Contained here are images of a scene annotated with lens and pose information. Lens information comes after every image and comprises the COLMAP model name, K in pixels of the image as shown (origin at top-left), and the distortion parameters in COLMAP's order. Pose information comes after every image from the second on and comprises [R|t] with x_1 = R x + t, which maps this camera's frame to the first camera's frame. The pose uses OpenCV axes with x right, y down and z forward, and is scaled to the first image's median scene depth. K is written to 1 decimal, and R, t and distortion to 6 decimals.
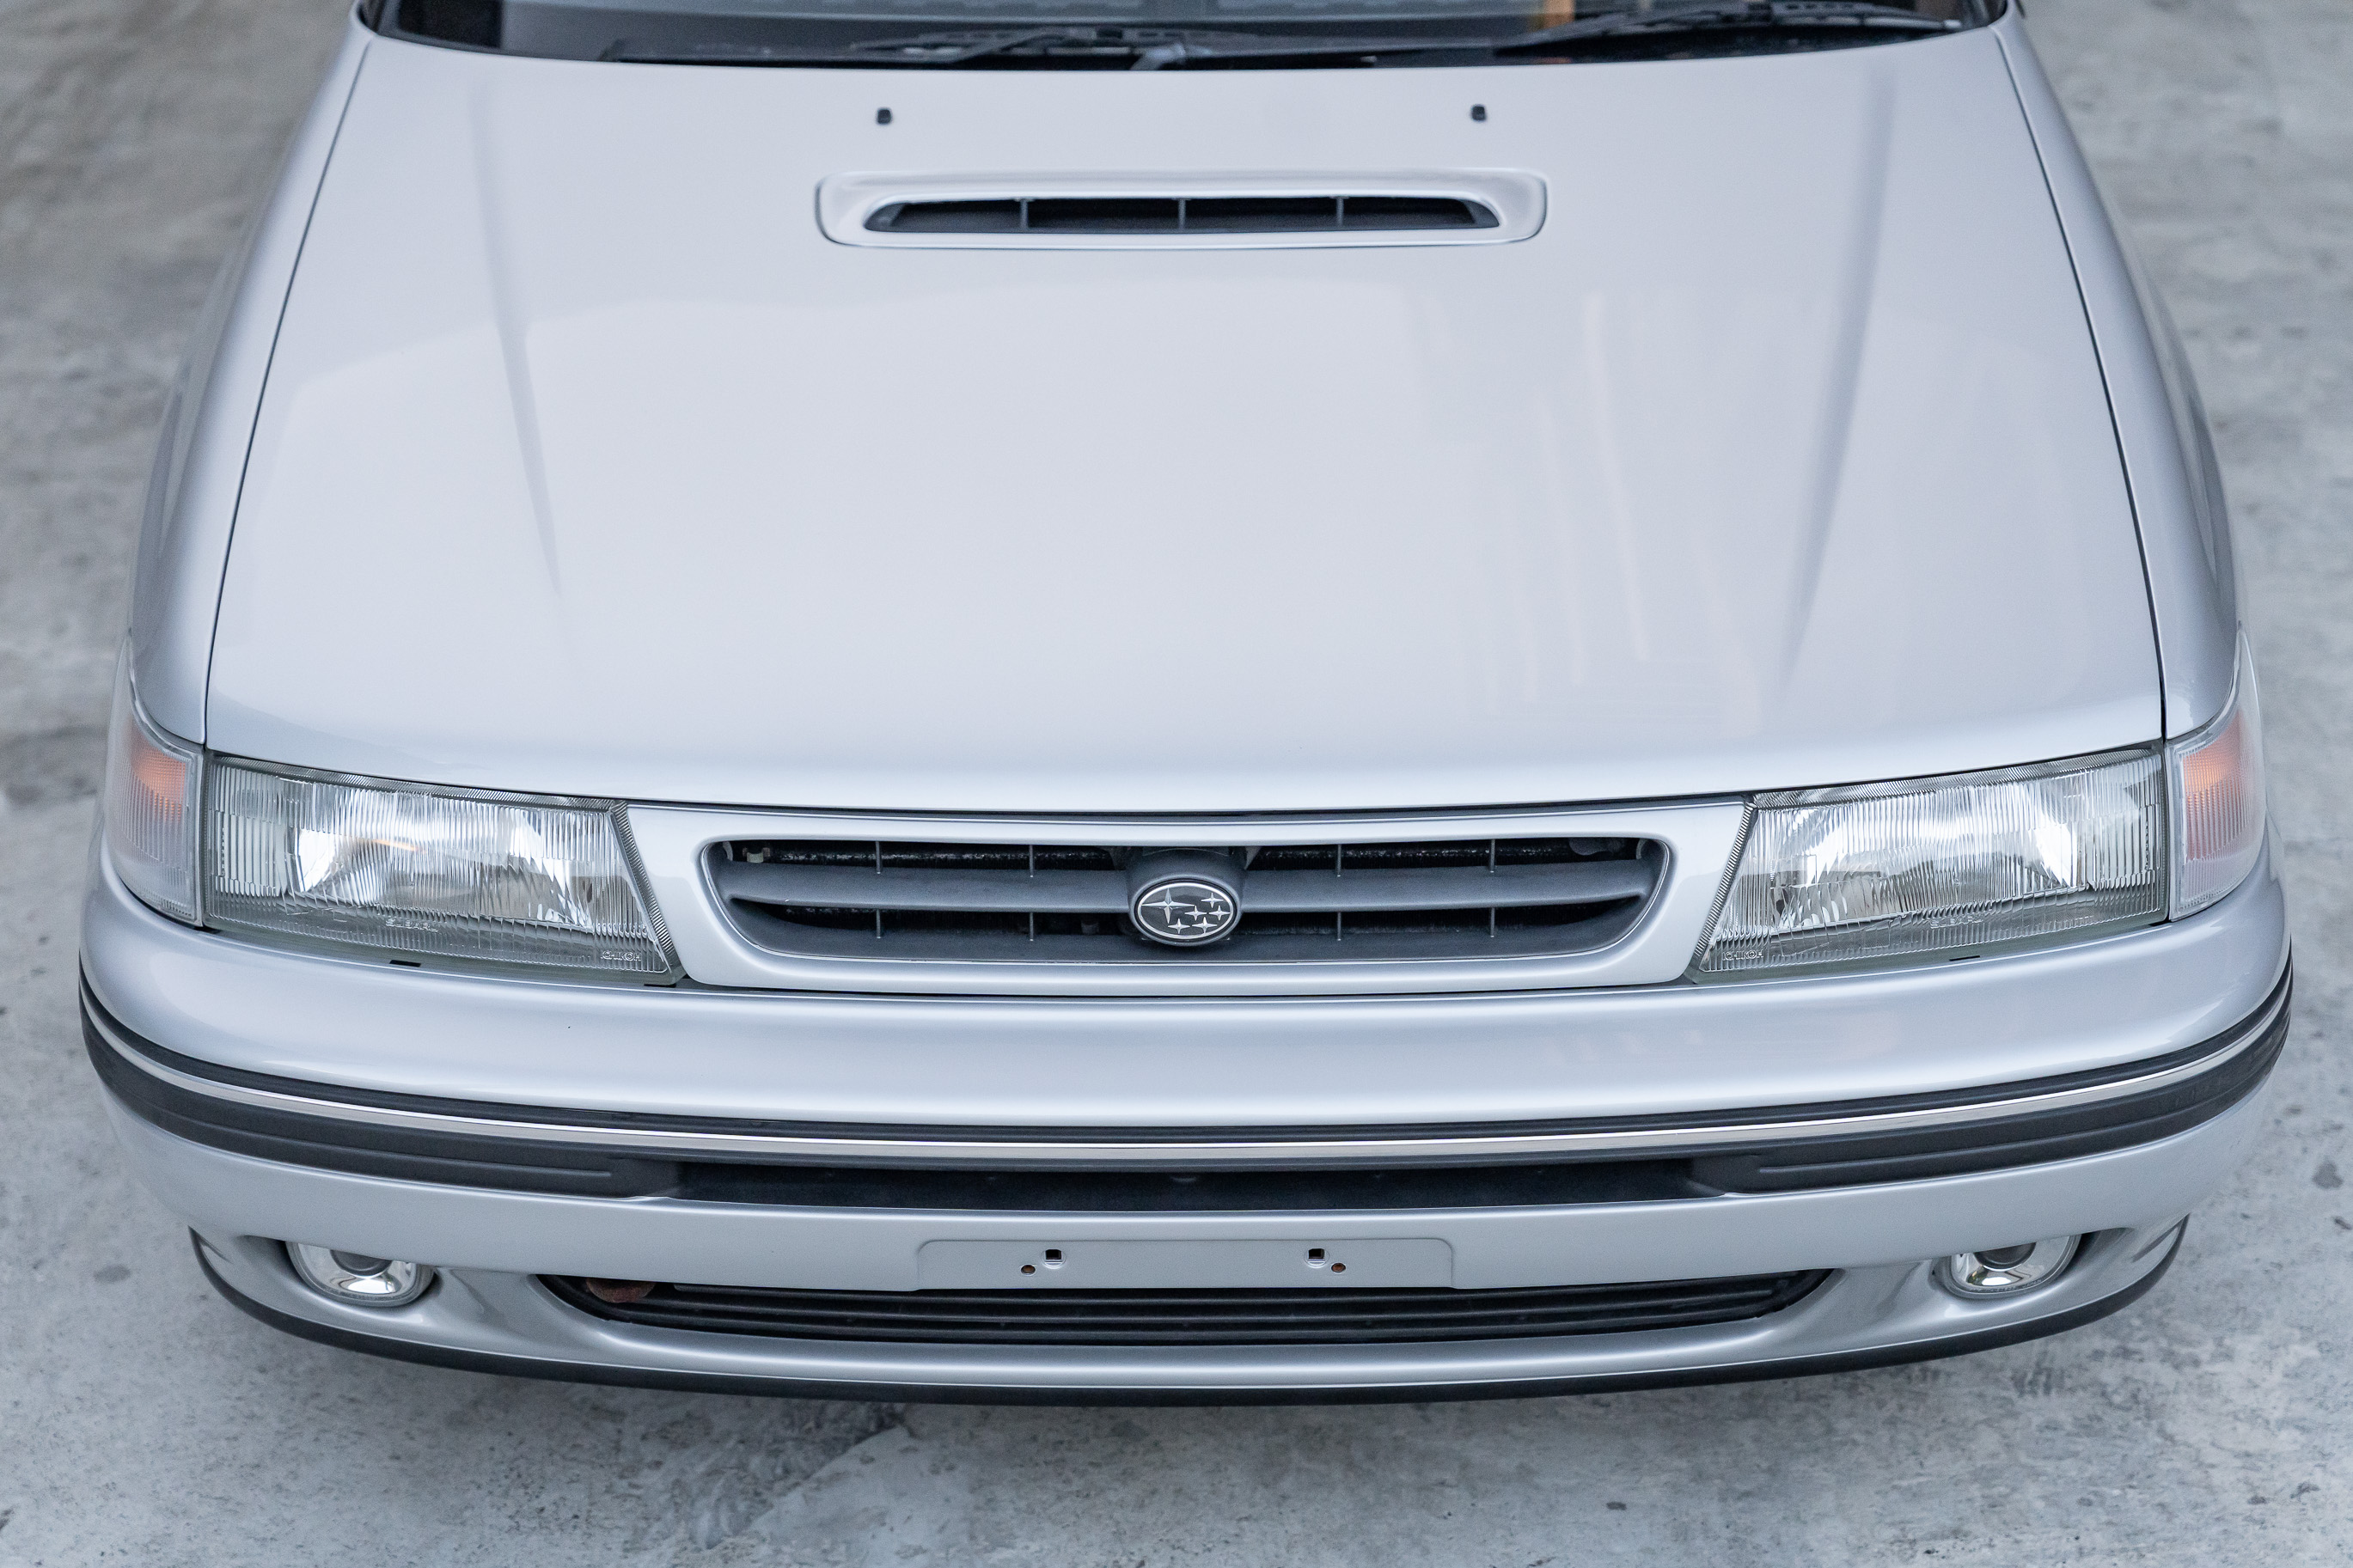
lens RADIAL K [[4318.1, 0, 1146.7], [0, 4318.1, 786.5], [0, 0, 1]] dist [-0.025494, 0.047809]
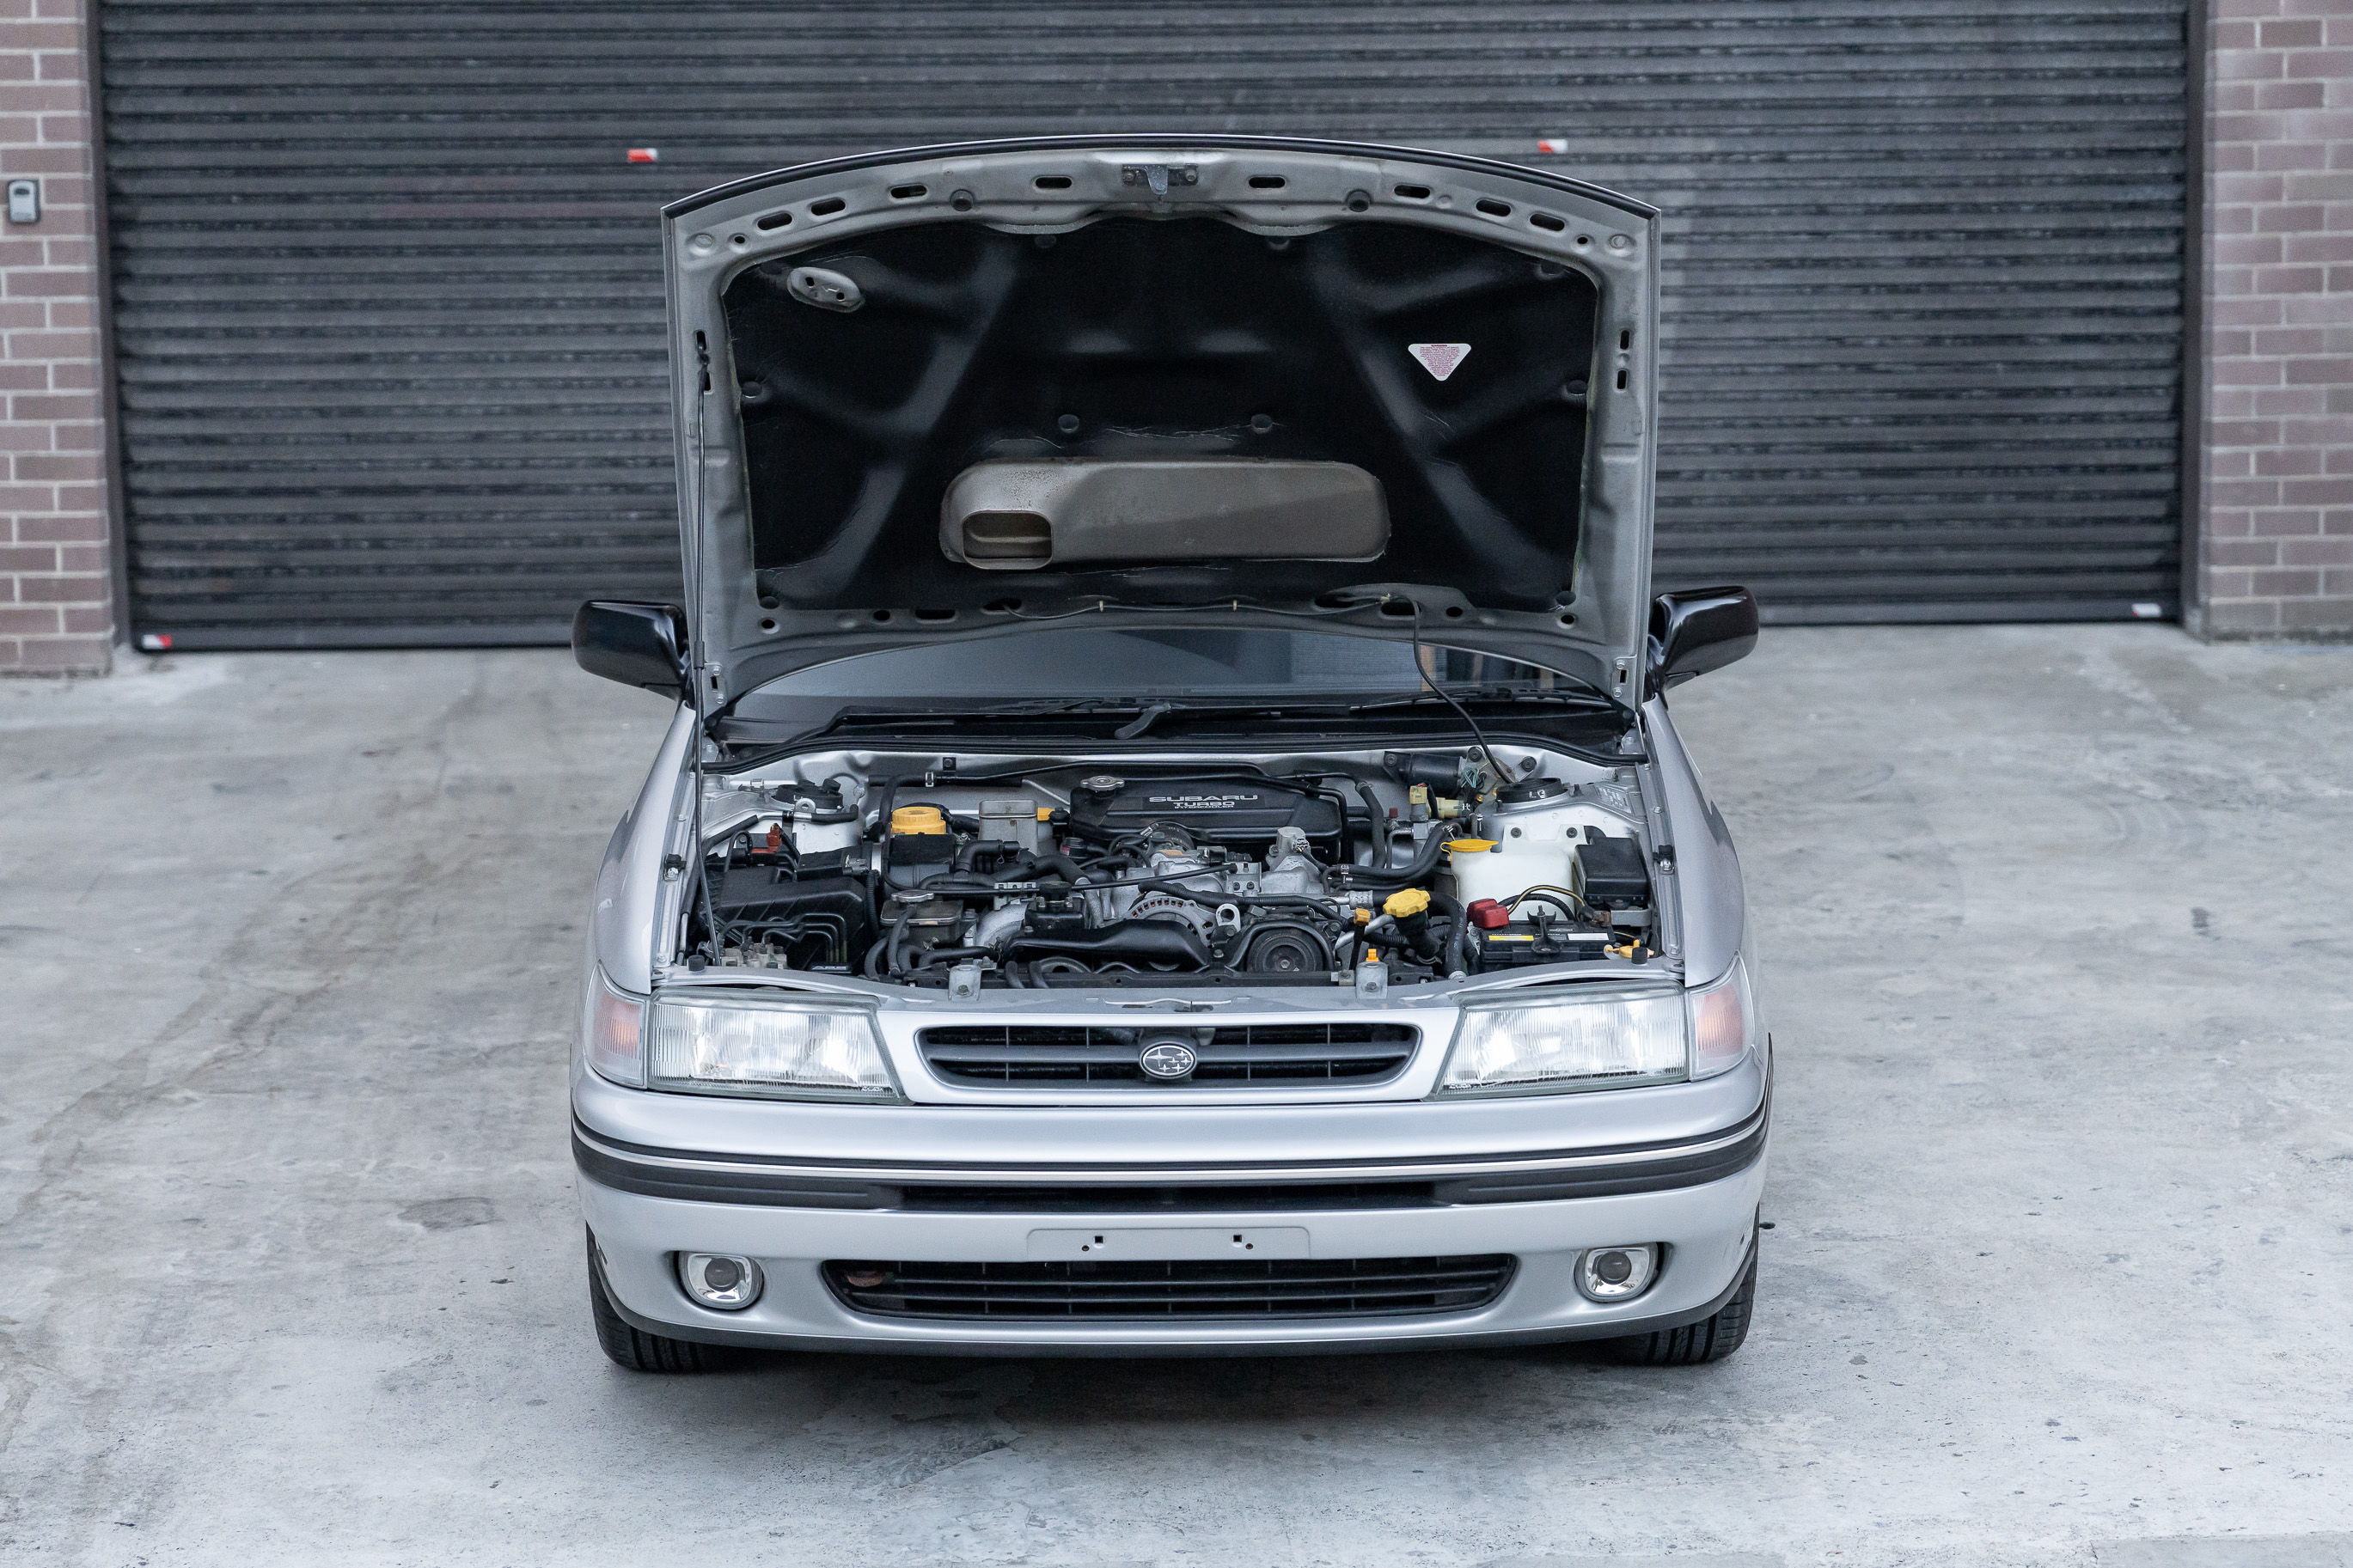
lens RADIAL K [[4618.3, 0, 1176.5], [0, 4618.3, 784.0], [0, 0, 1]] dist [-0.059027, -0.266239]
pose [[0.999995, -0.001682, 0.002555, 0.007390], [0.002310, 0.962659, -0.270707, 0.452963], [-0.002004, 0.270712, 0.962658, -0.982169]]
